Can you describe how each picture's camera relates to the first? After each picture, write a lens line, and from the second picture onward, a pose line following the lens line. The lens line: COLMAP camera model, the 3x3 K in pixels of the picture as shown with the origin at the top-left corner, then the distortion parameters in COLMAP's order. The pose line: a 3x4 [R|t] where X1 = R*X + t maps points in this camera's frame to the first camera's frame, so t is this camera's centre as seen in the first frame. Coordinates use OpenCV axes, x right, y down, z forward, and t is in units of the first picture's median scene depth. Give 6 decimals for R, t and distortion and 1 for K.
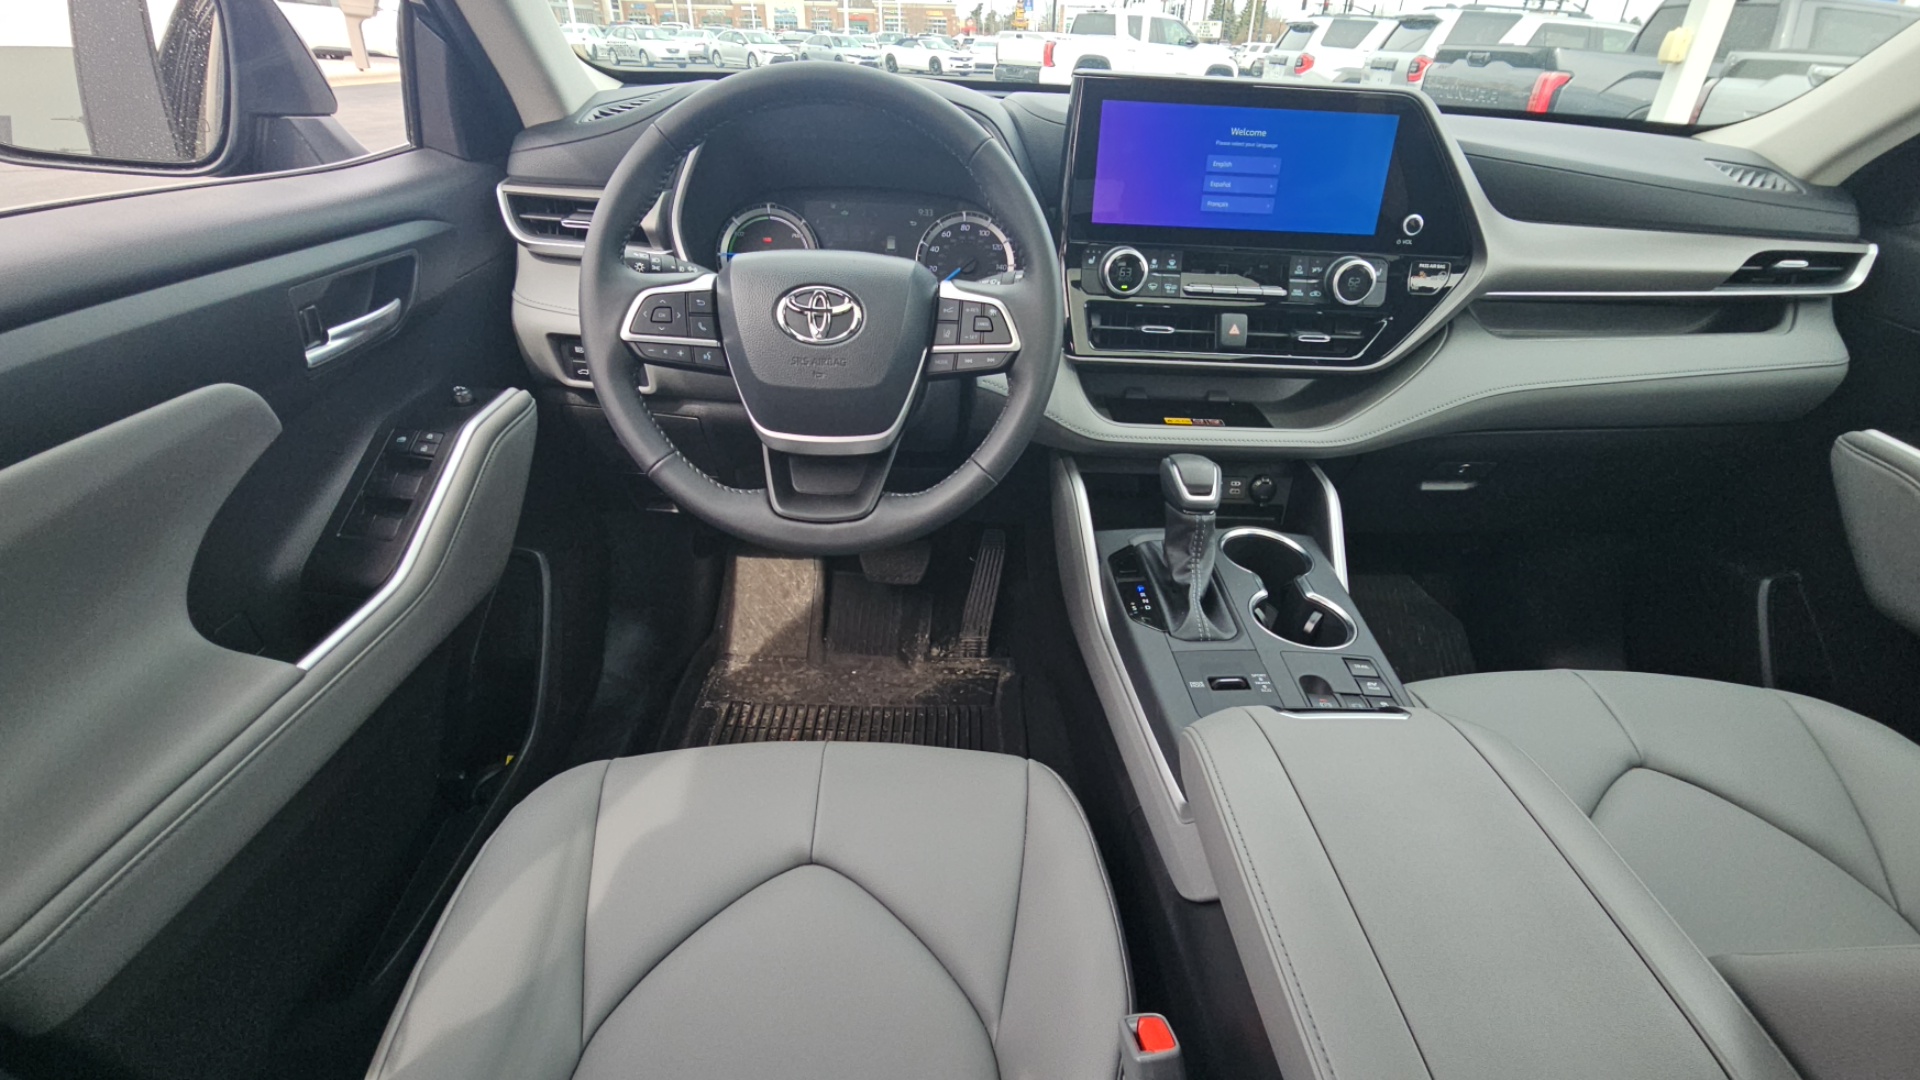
lens RADIAL K [[855.3, 0, 983.9], [0, 855.3, 546.6], [0, 0, 1]] dist [0.010676, -0.007988]
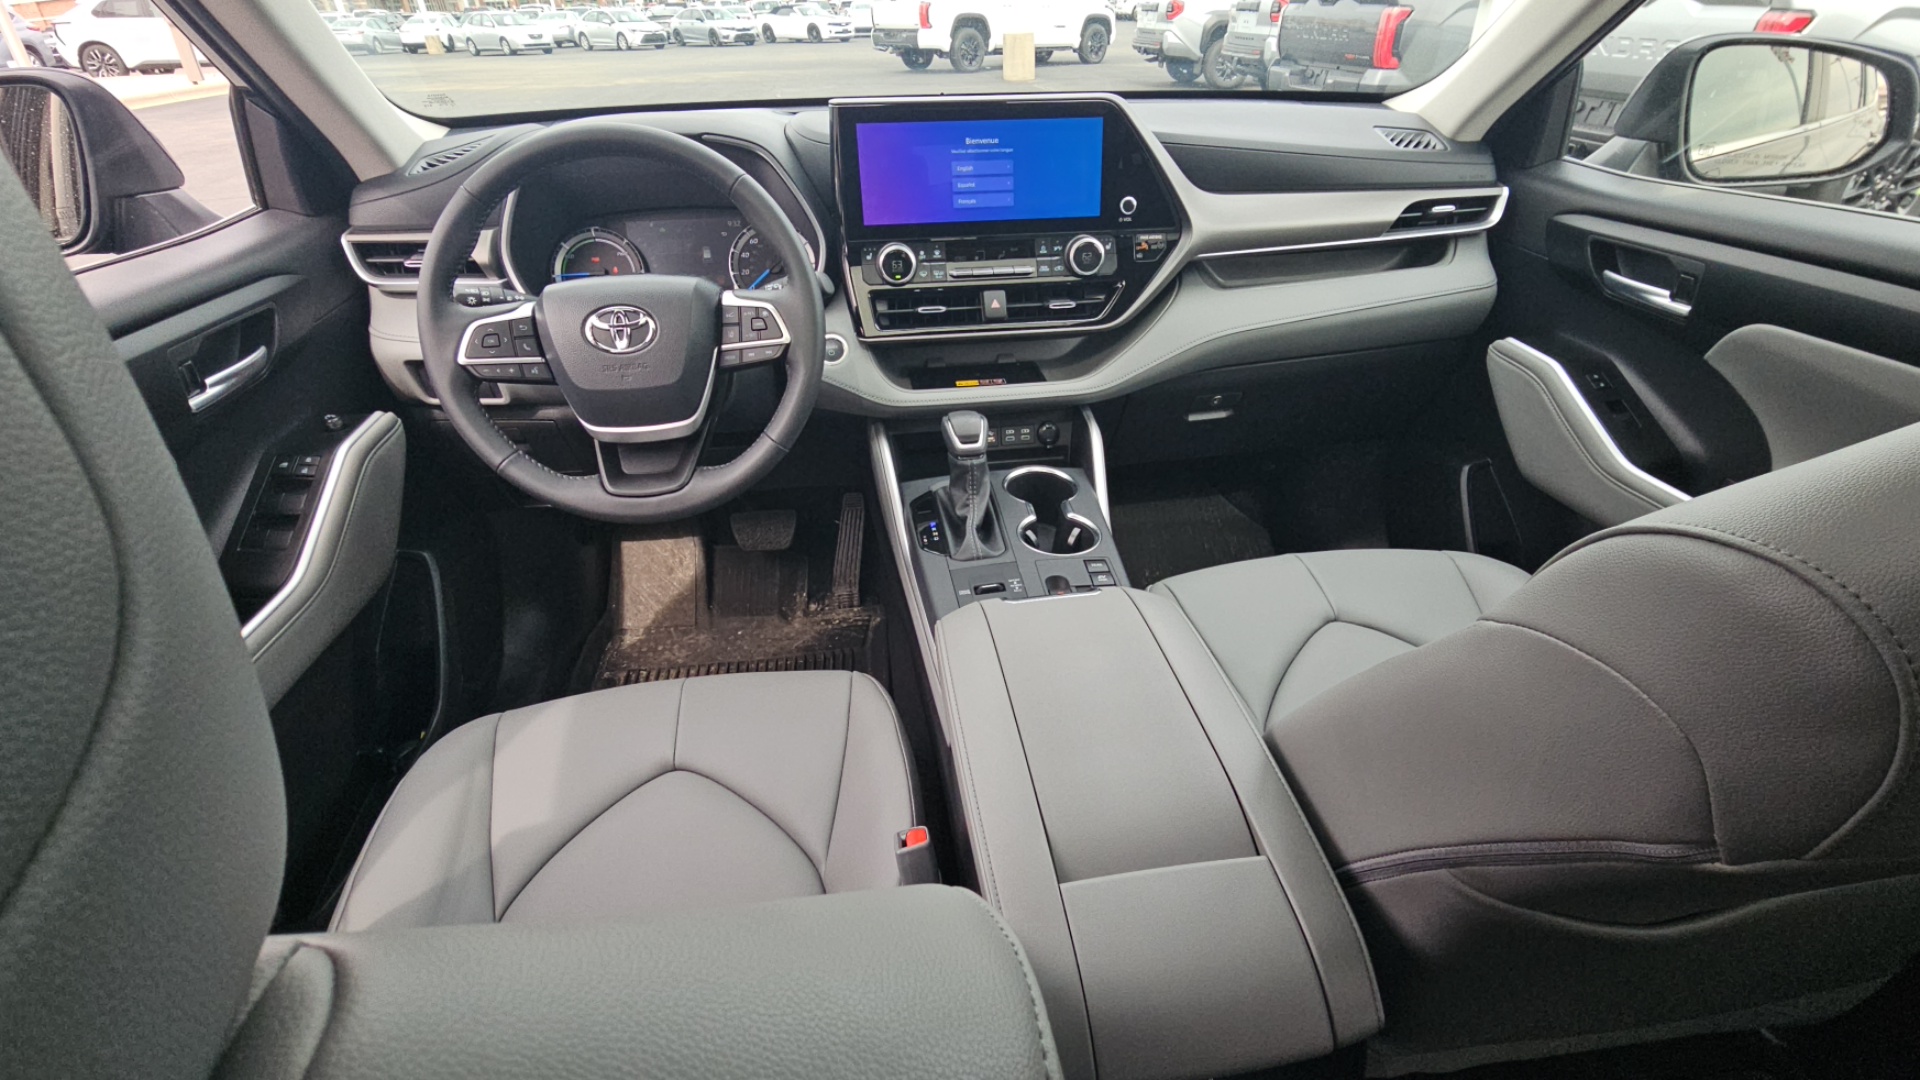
lens RADIAL K [[855.3, 0, 984.4], [0, 855.3, 545.0], [0, 0, 1]] dist [0.010676, -0.007988]
pose [[0.991554, -0.109596, 0.069354, 0.156921], [0.107081, 0.993485, 0.039010, 0.035768], [-0.073177, -0.031254, 0.996829, -0.214469]]
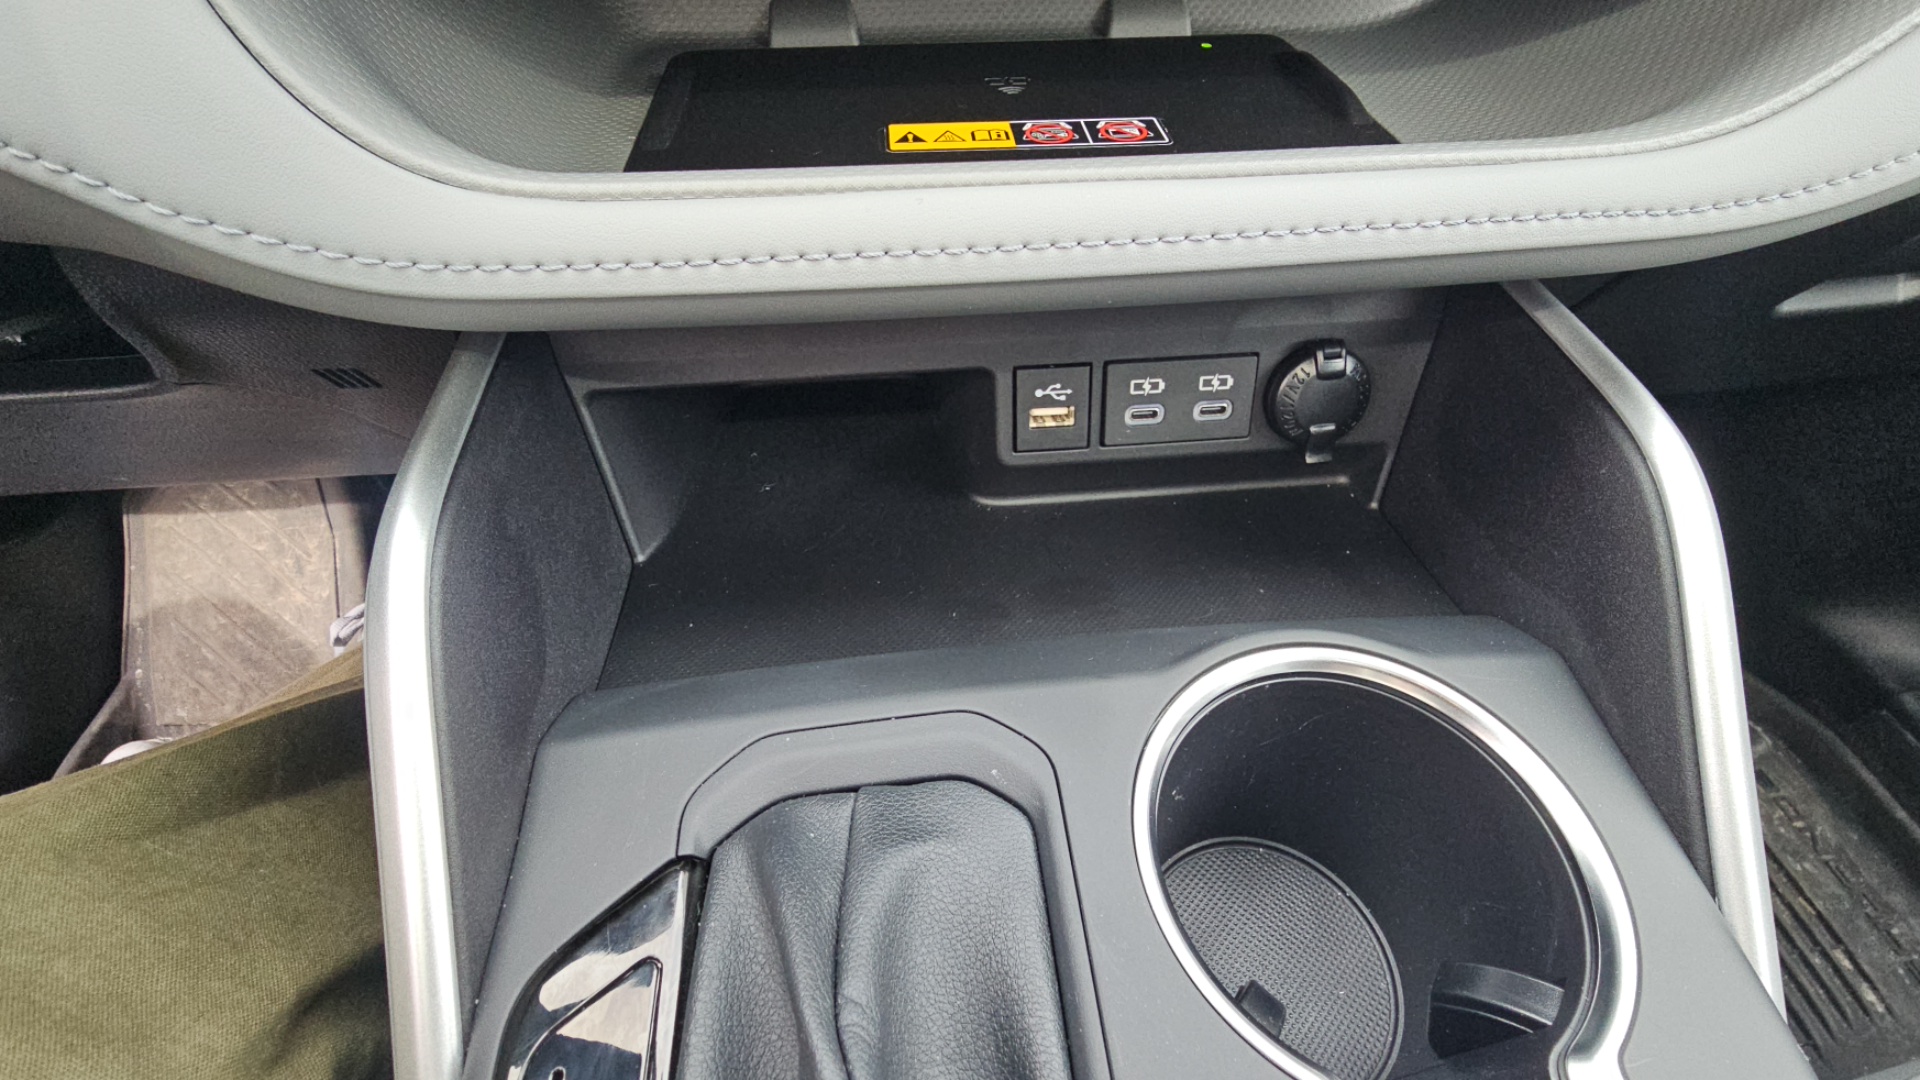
lens RADIAL K [[855.3, 0, 980.0], [0, 855.3, 536.7], [0, 0, 1]] dist [0.010676, -0.007988]
pose [[0.996300, -0.083138, 0.021766, 0.242411], [0.073660, 0.956561, 0.282072, -0.122295], [-0.044271, -0.279425, 0.959146, 0.841919]]
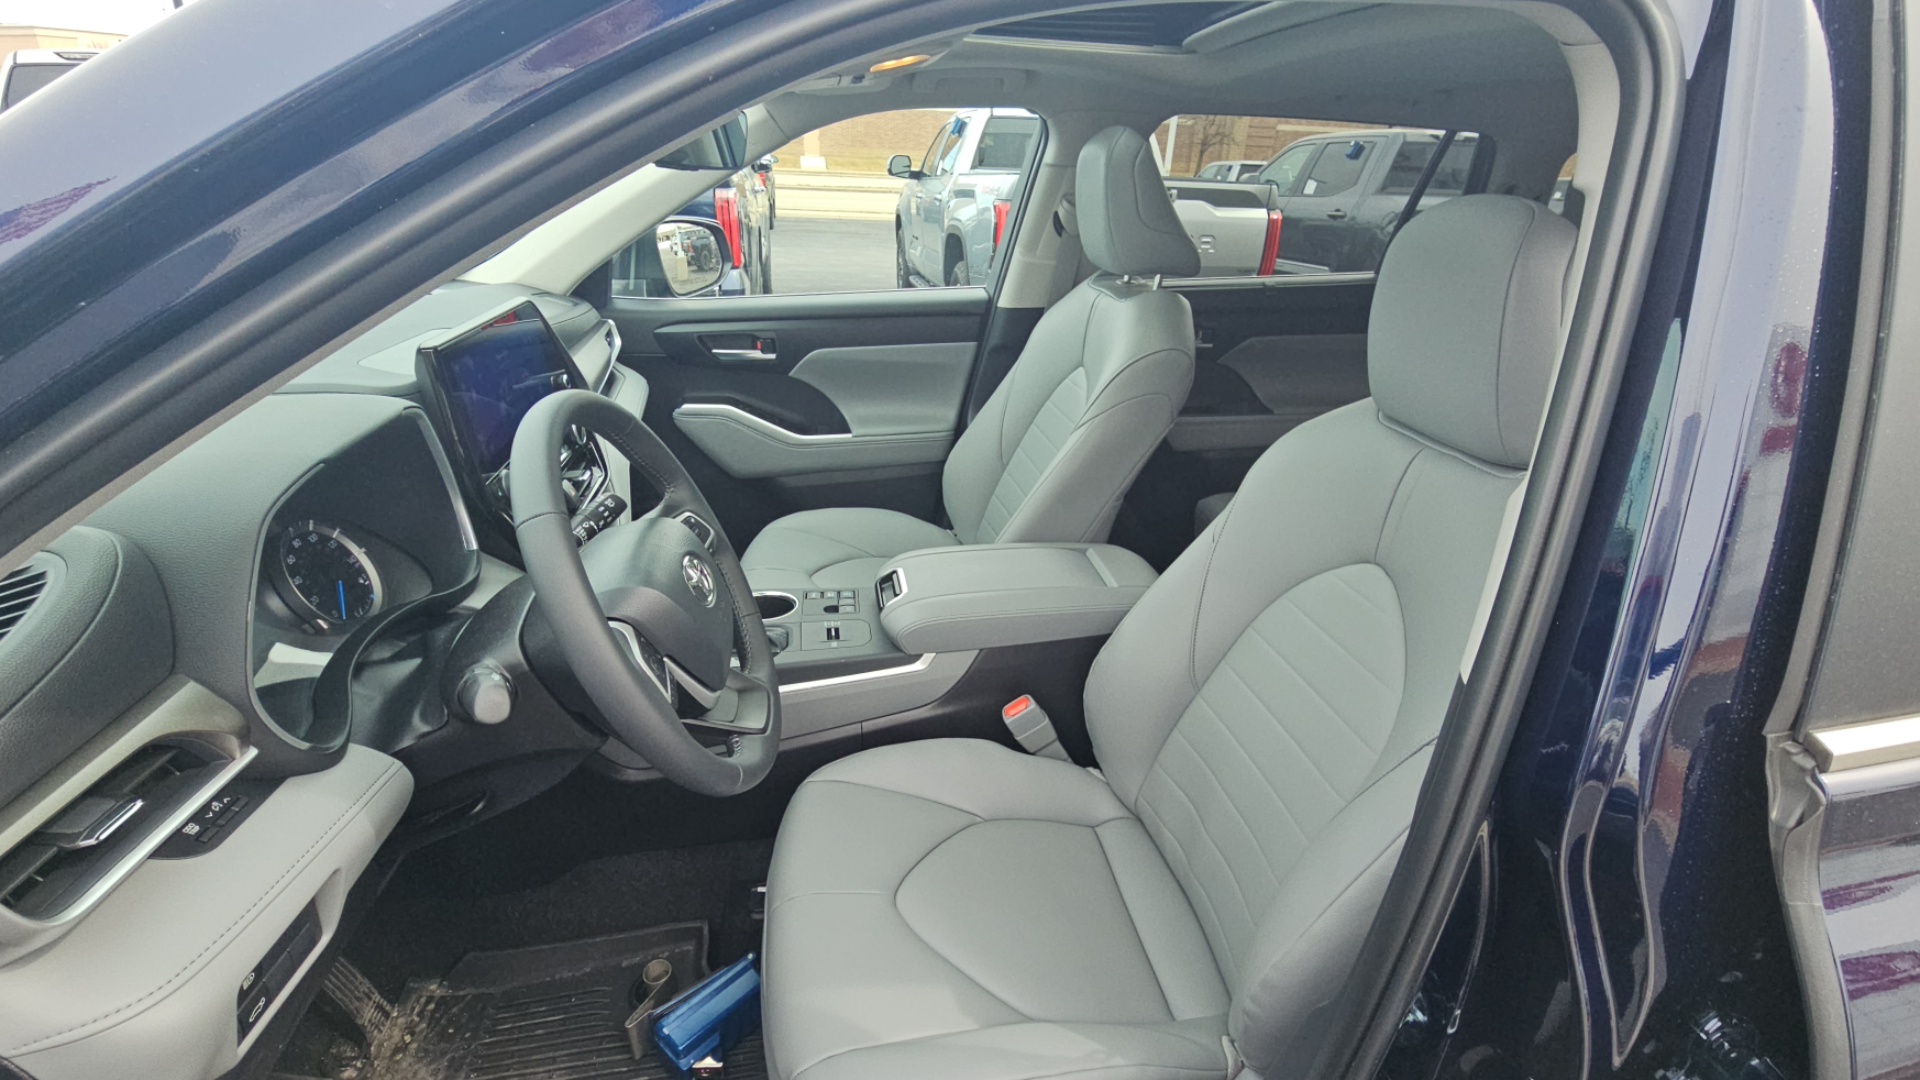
lens RADIAL K [[855.3, 0, 978.3], [0, 855.3, 546.1], [0, 0, 1]] dist [0.010676, -0.007988]
pose [[-0.142141, -0.452376, 0.880427, -0.932422], [0.463316, 0.755601, 0.463039, -0.500161], [-0.874720, 0.473733, 0.102191, 0.390410]]
